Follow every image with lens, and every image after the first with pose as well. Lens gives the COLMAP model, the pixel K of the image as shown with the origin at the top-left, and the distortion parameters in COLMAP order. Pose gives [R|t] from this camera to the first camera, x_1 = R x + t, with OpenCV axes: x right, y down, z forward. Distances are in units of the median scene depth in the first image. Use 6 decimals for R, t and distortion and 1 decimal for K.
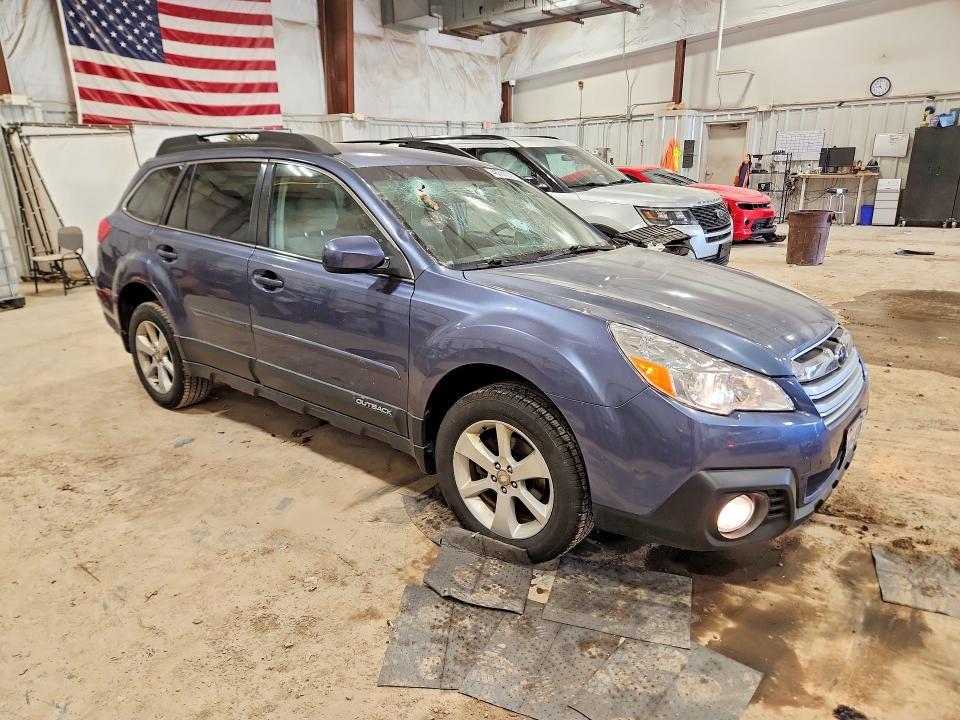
lens RADIAL K [[678.8, 0, 466.9], [0, 678.8, 360.1], [0, 0, 1]] dist [0.027739, -0.002971]
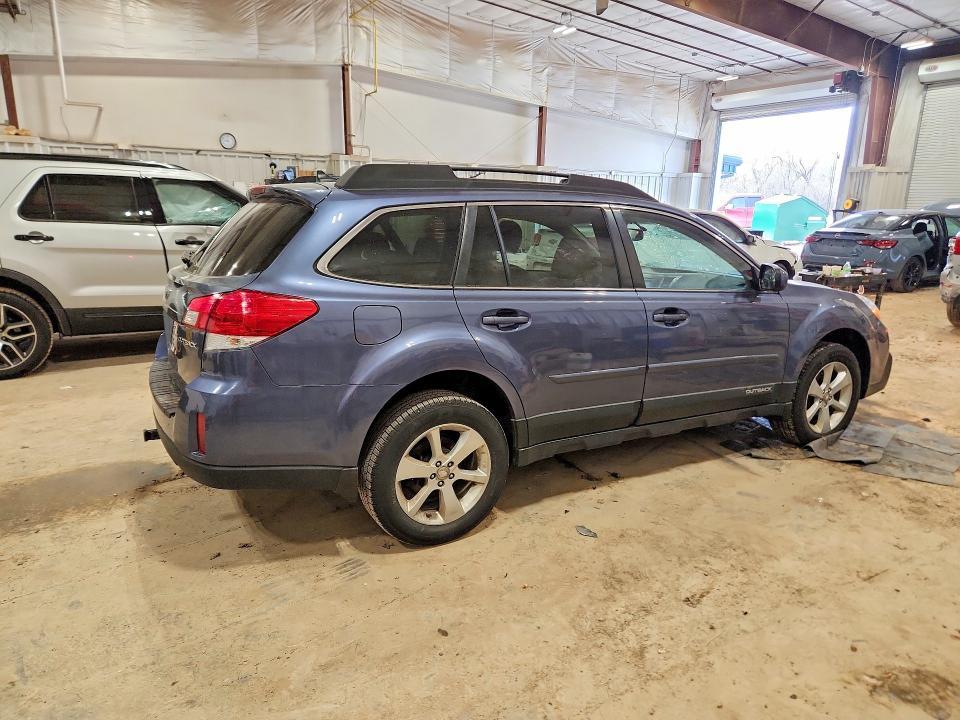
lens RADIAL K [[678.8, 0, 466.9], [0, 678.8, 360.1], [0, 0, 1]] dist [0.027739, -0.002971]
pose [[0.329076, -0.191921, 0.924595, -1.256613], [0.238116, 0.964354, 0.115426, -0.226802], [-0.913789, 0.182177, 0.363045, 0.826608]]
